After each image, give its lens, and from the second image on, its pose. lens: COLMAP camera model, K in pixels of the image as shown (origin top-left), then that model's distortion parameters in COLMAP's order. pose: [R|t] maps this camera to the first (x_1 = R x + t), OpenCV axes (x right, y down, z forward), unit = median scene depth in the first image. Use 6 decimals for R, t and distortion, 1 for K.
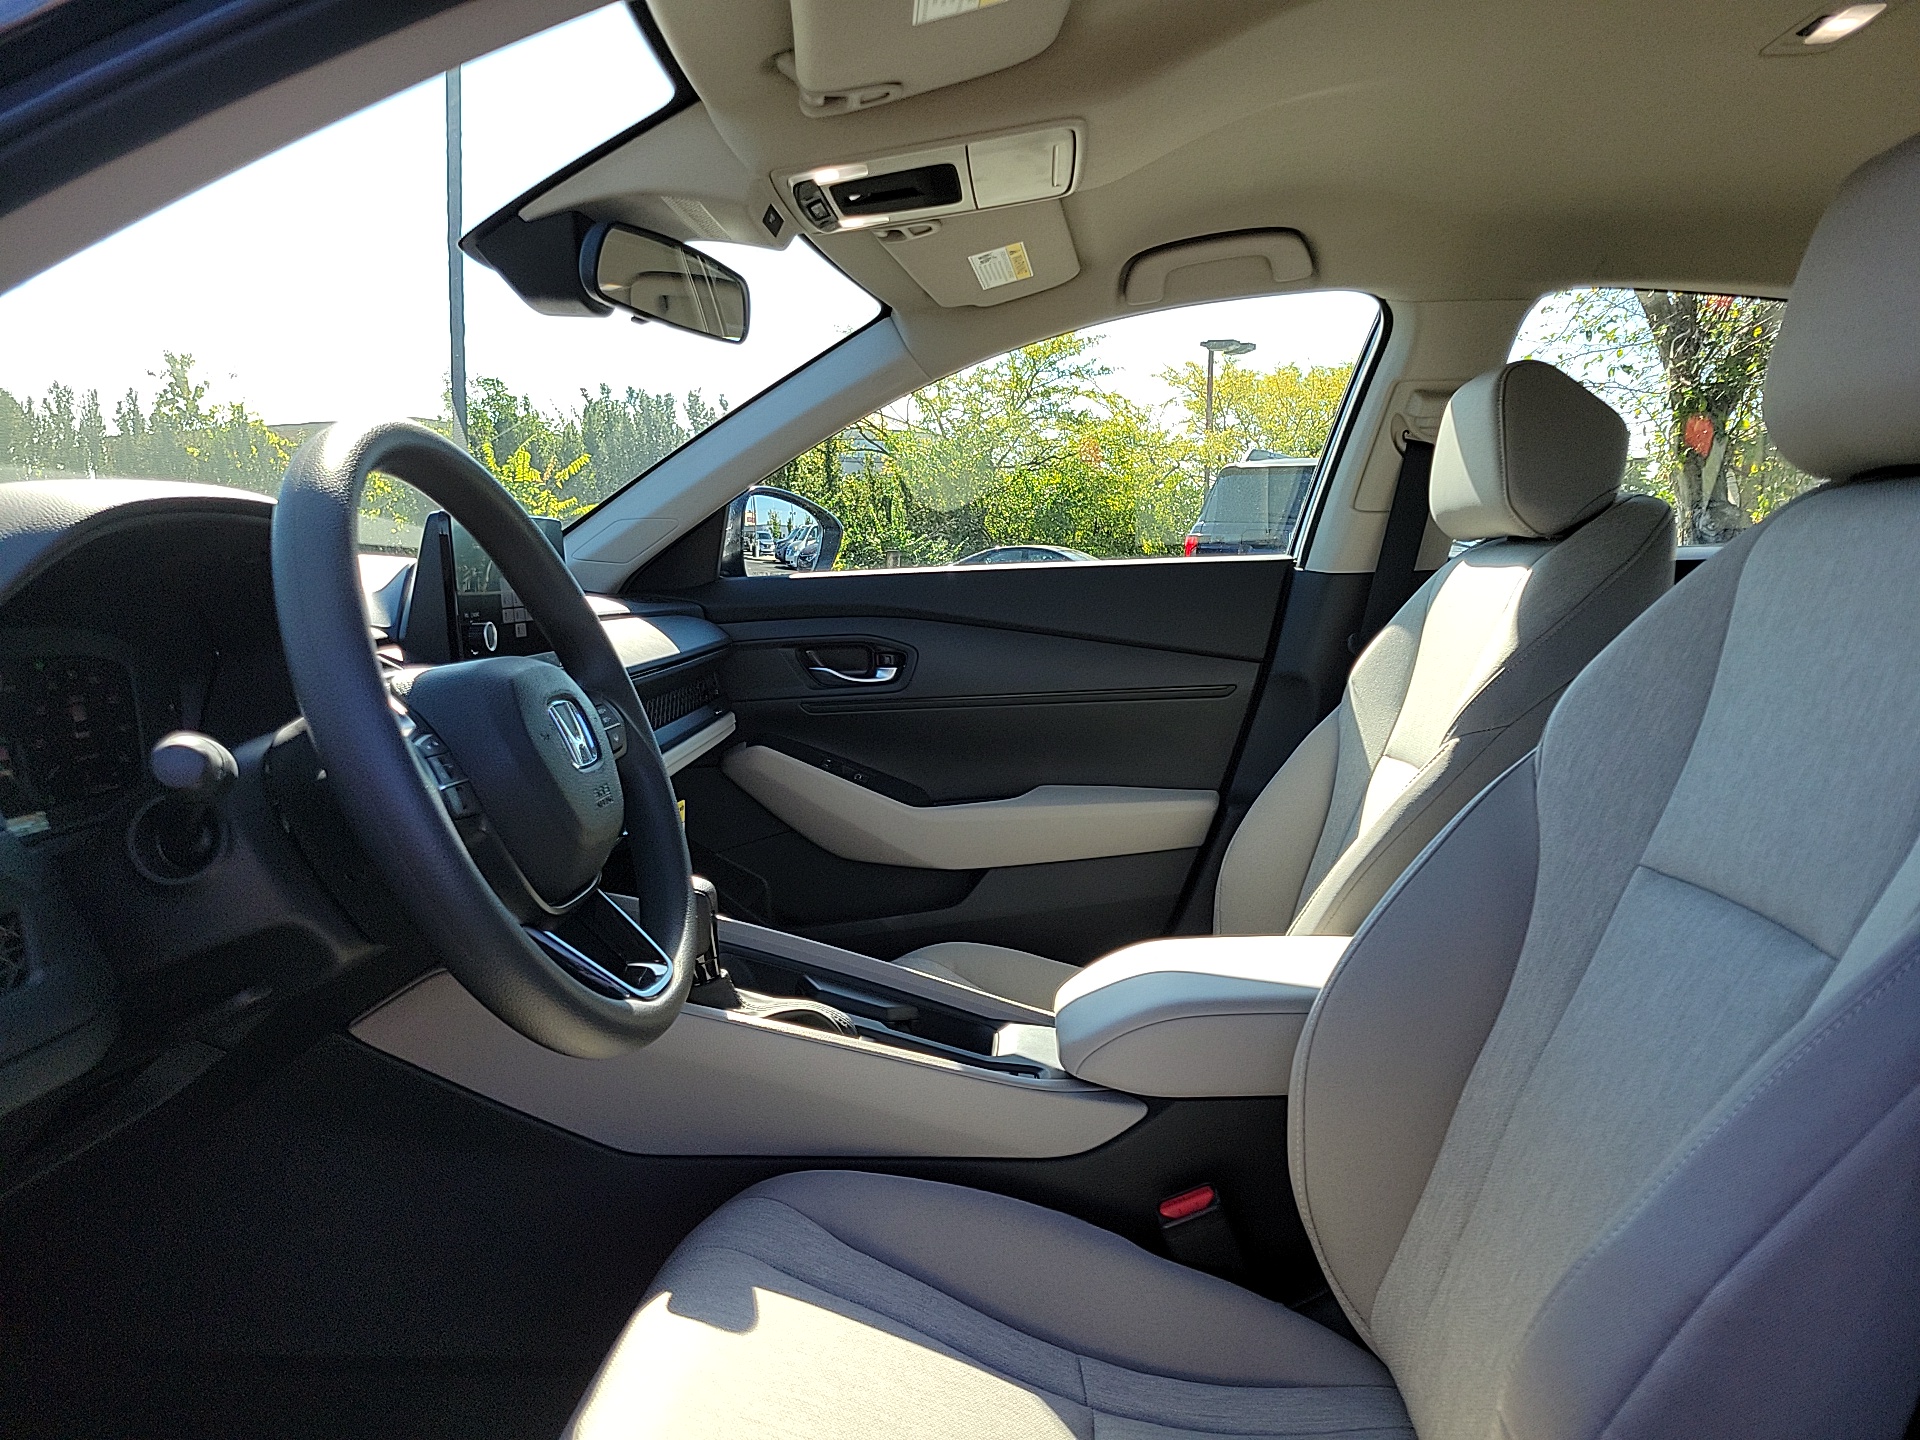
lens RADIAL K [[1434.8, 0, 956.4], [0, 1434.8, 748.0], [0, 0, 1]] dist [0.033369, -0.006688]
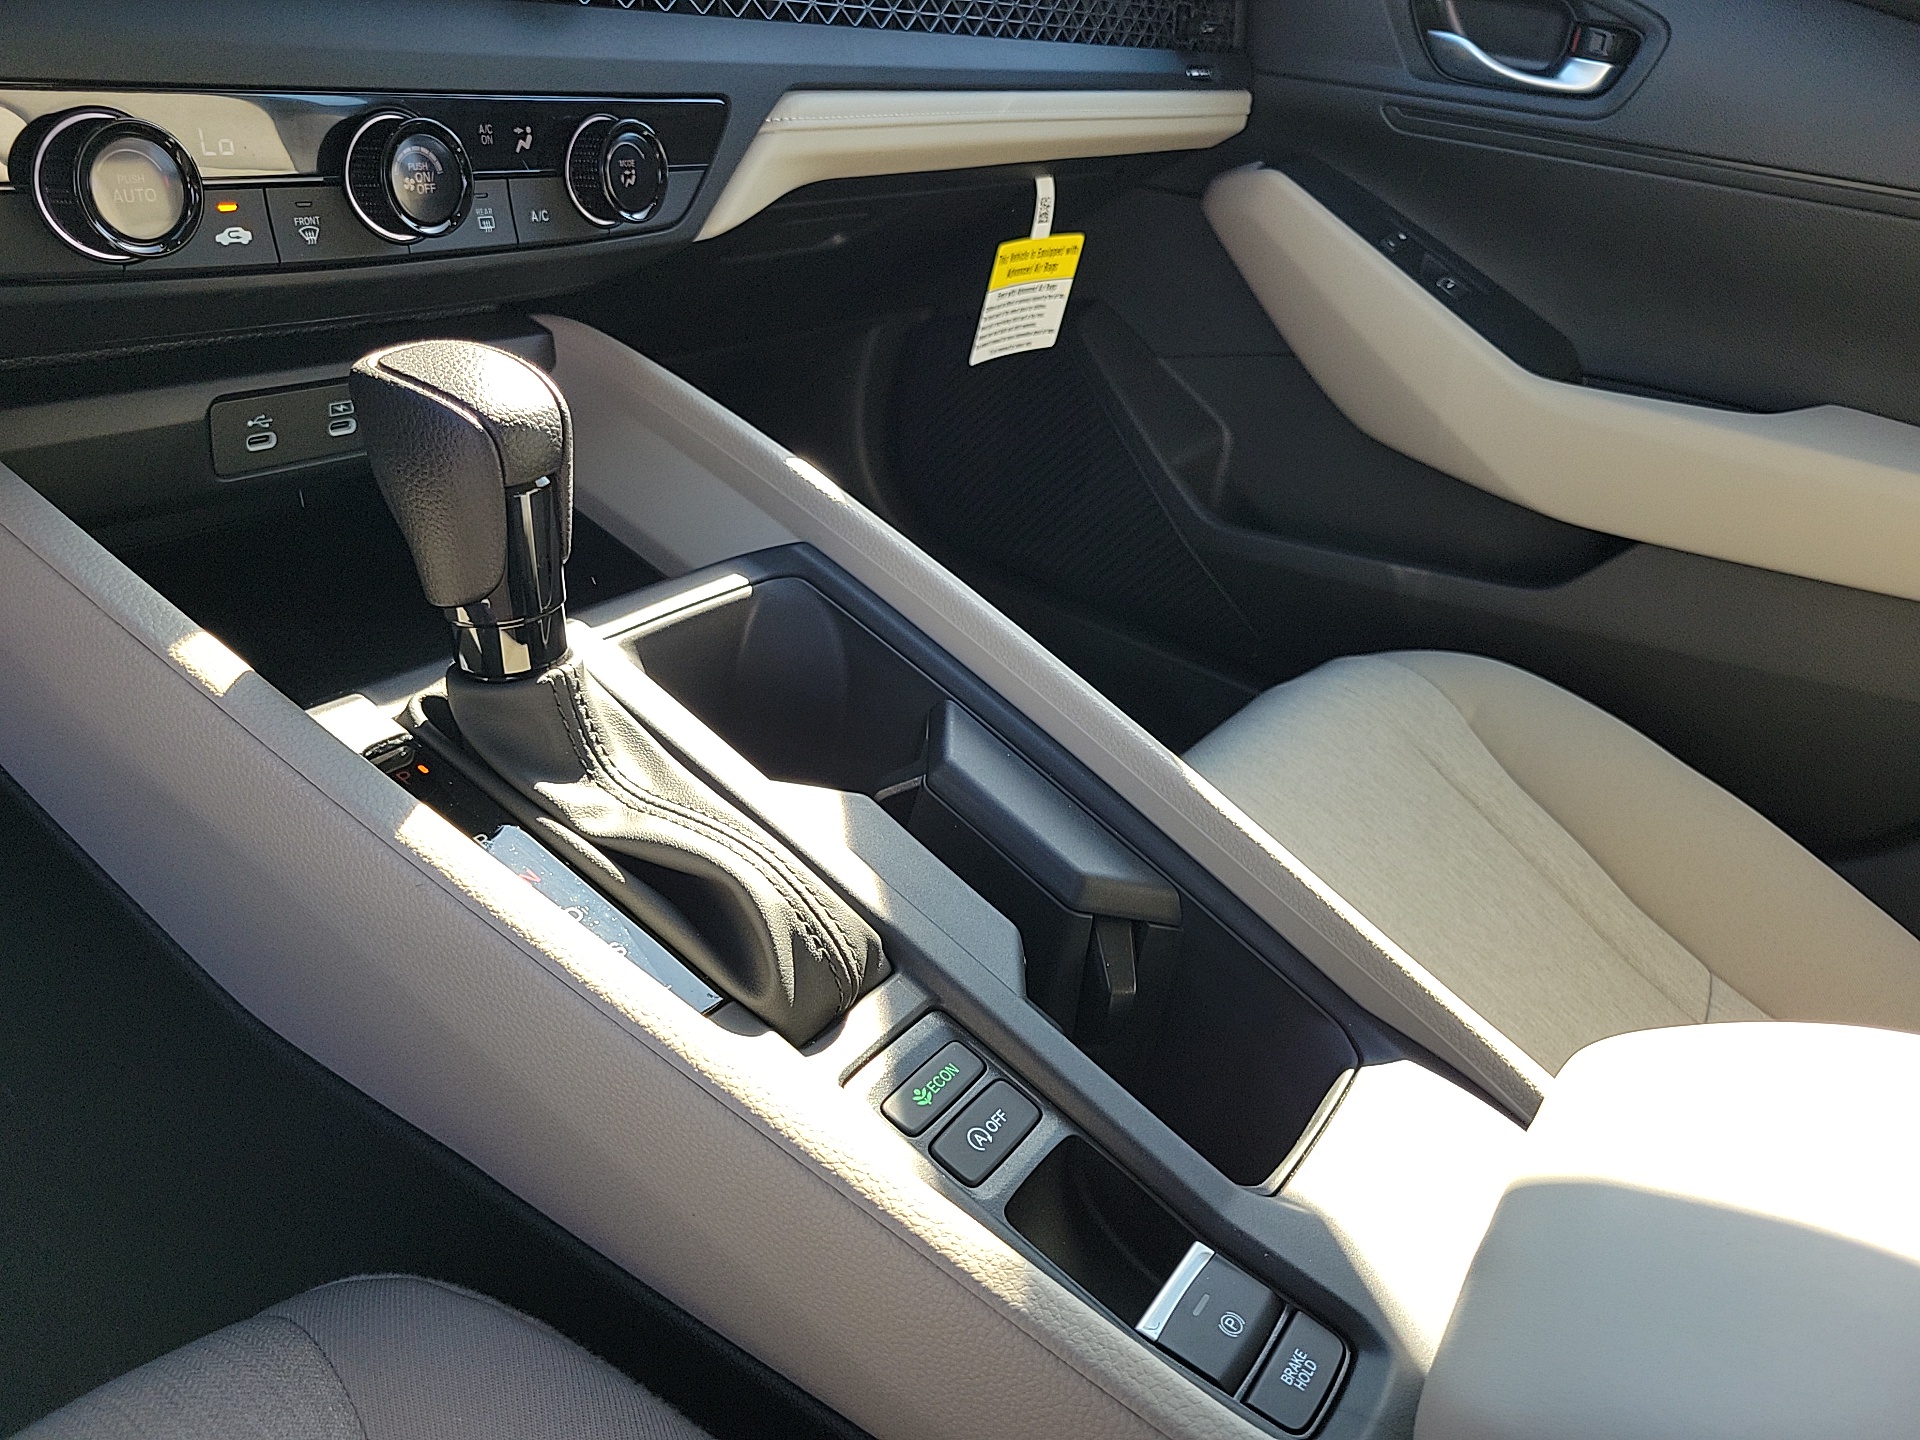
lens RADIAL K [[1448.4, 0, 937.9], [0, 1448.4, 717.8], [0, 0, 1]] dist [0.026017, -0.003376]
pose [[0.853226, 0.368775, -0.368797, 0.026303], [-0.231189, 0.901290, 0.366371, 0.012098], [0.467501, -0.227335, 0.854261, 0.457871]]
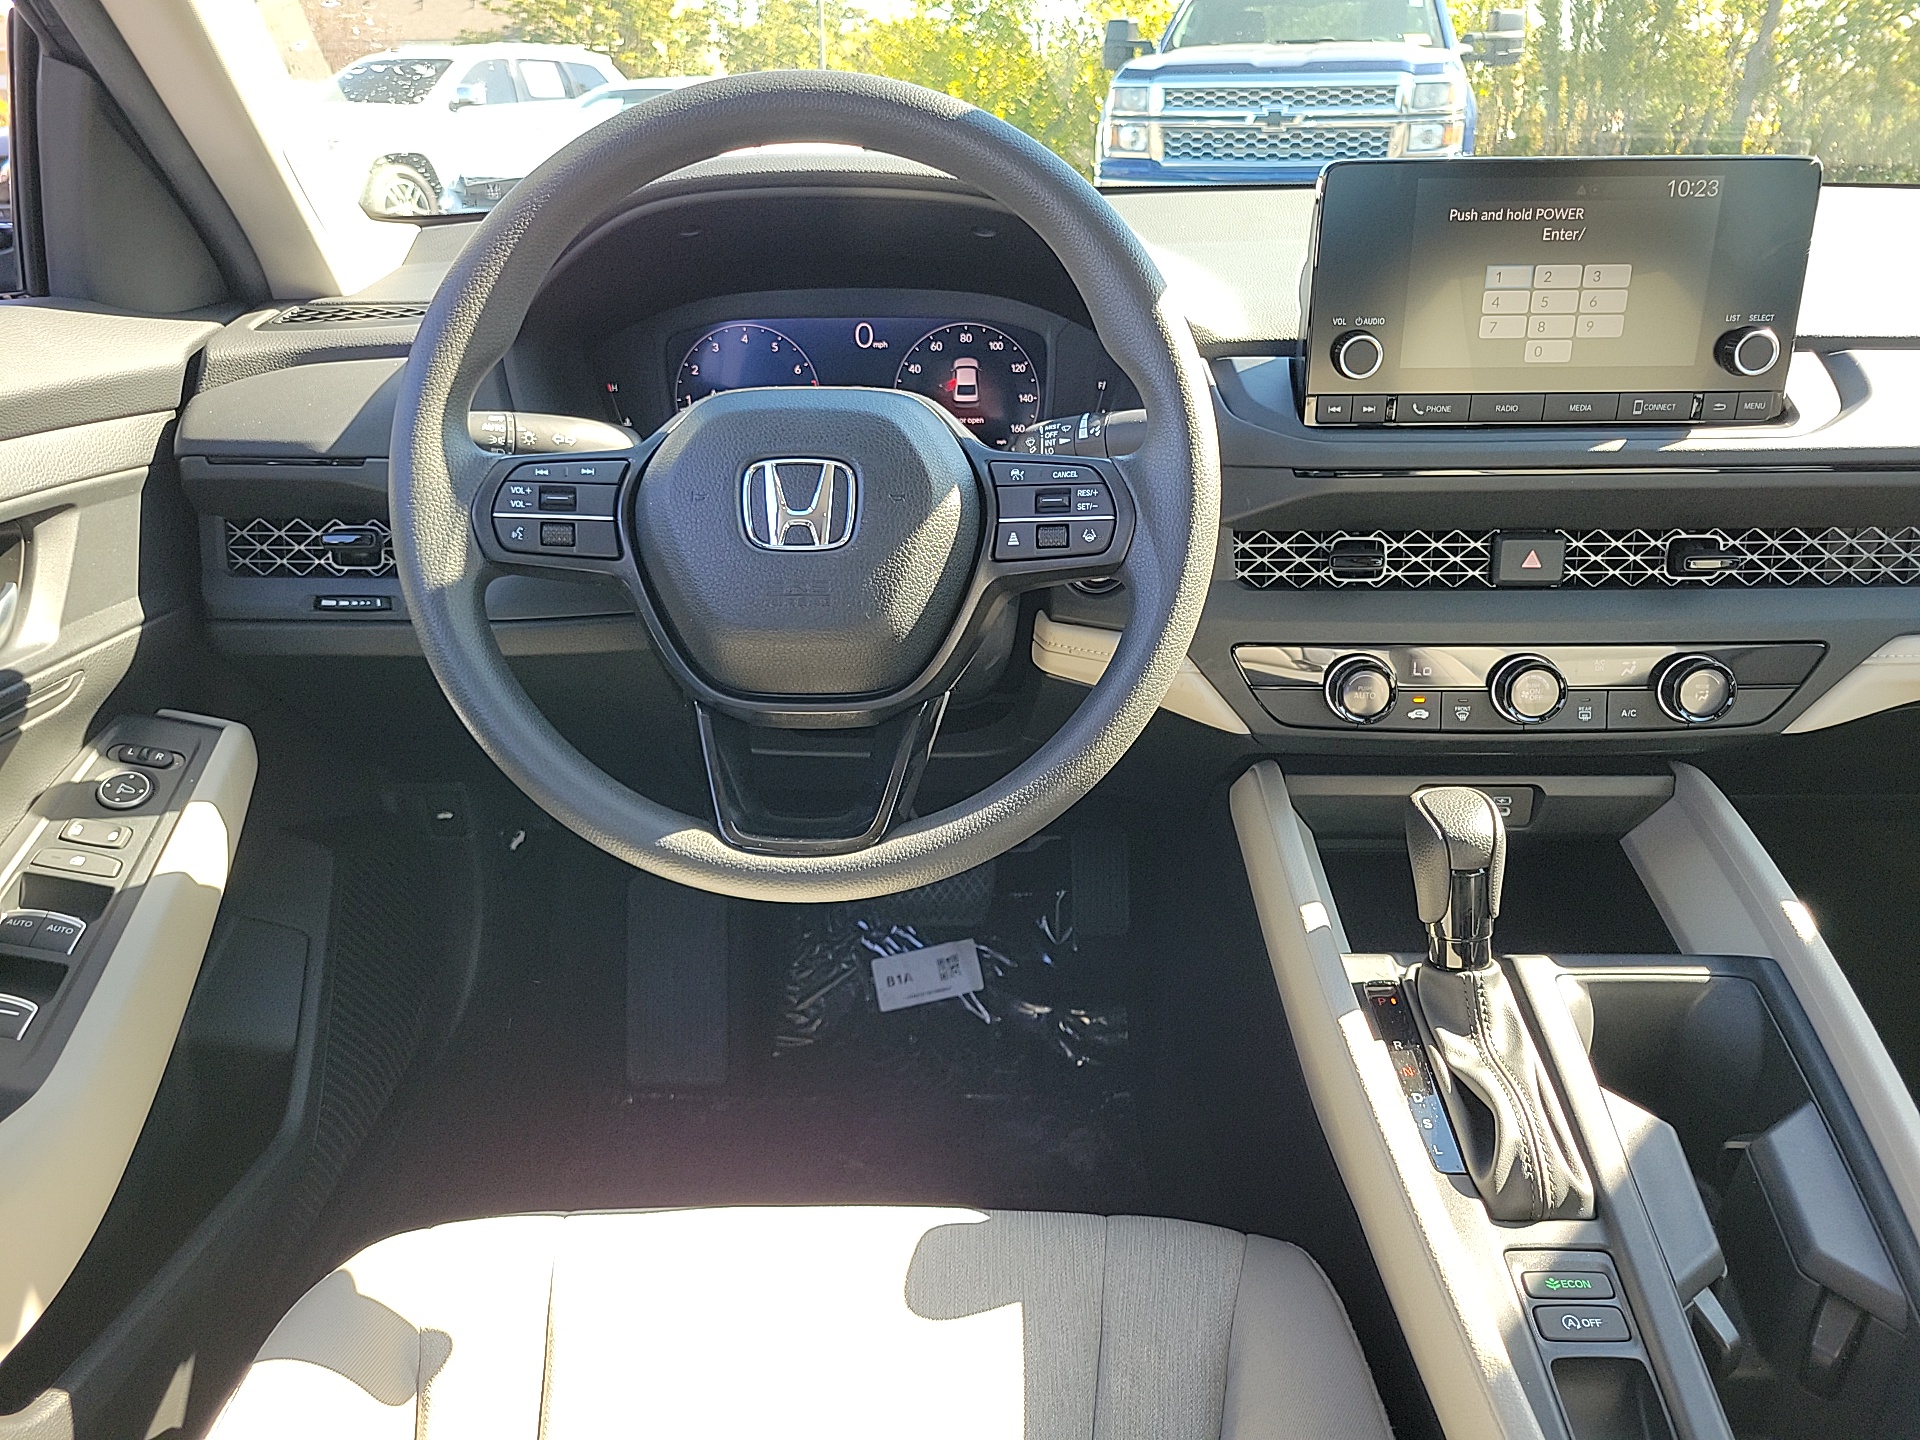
lens RADIAL K [[1459.6, 0, 965.6], [0, 1459.6, 744.3], [0, 0, 1]] dist [0.034813, -0.009532]
pose [[0.046039, 0.388896, -0.920130, 0.222481], [-0.120631, 0.916531, 0.381339, -0.089117], [0.991629, 0.093440, 0.089109, 0.443979]]
